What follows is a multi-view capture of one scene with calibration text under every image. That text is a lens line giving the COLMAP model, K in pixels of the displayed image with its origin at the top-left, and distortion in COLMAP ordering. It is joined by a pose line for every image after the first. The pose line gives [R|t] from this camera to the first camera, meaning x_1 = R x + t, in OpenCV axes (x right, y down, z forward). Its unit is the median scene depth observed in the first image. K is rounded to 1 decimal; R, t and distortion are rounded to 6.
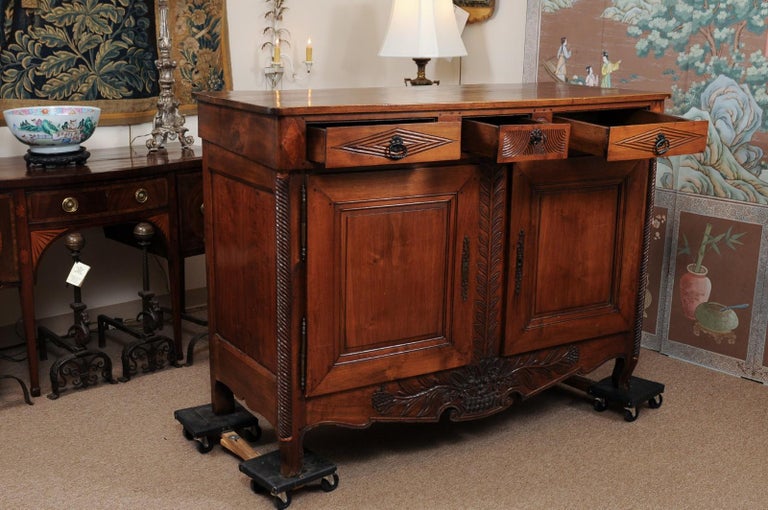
lens RADIAL K [[999.5, 0, 378.2], [0, 999.5, 256.3], [0, 0, 1]] dist [-0.047631, 0.001802]
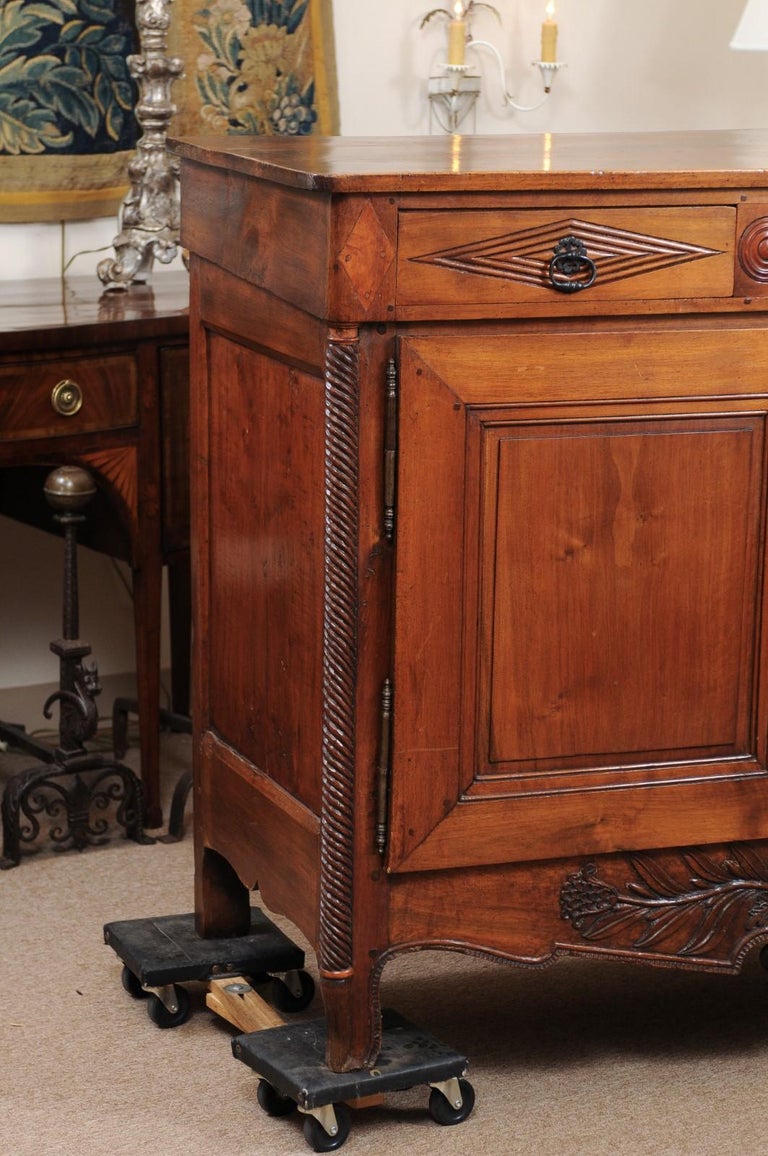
lens RADIAL K [[3332.5, 0, 384.0], [0, 3332.5, 578.0], [0, 0, 1]] dist [0.185110, -0.316153]
pose [[0.981517, 0.036380, -0.187888, 0.160620], [-0.043341, 0.998513, -0.033074, 0.057215], [0.186405, 0.040606, 0.981633, -0.322668]]
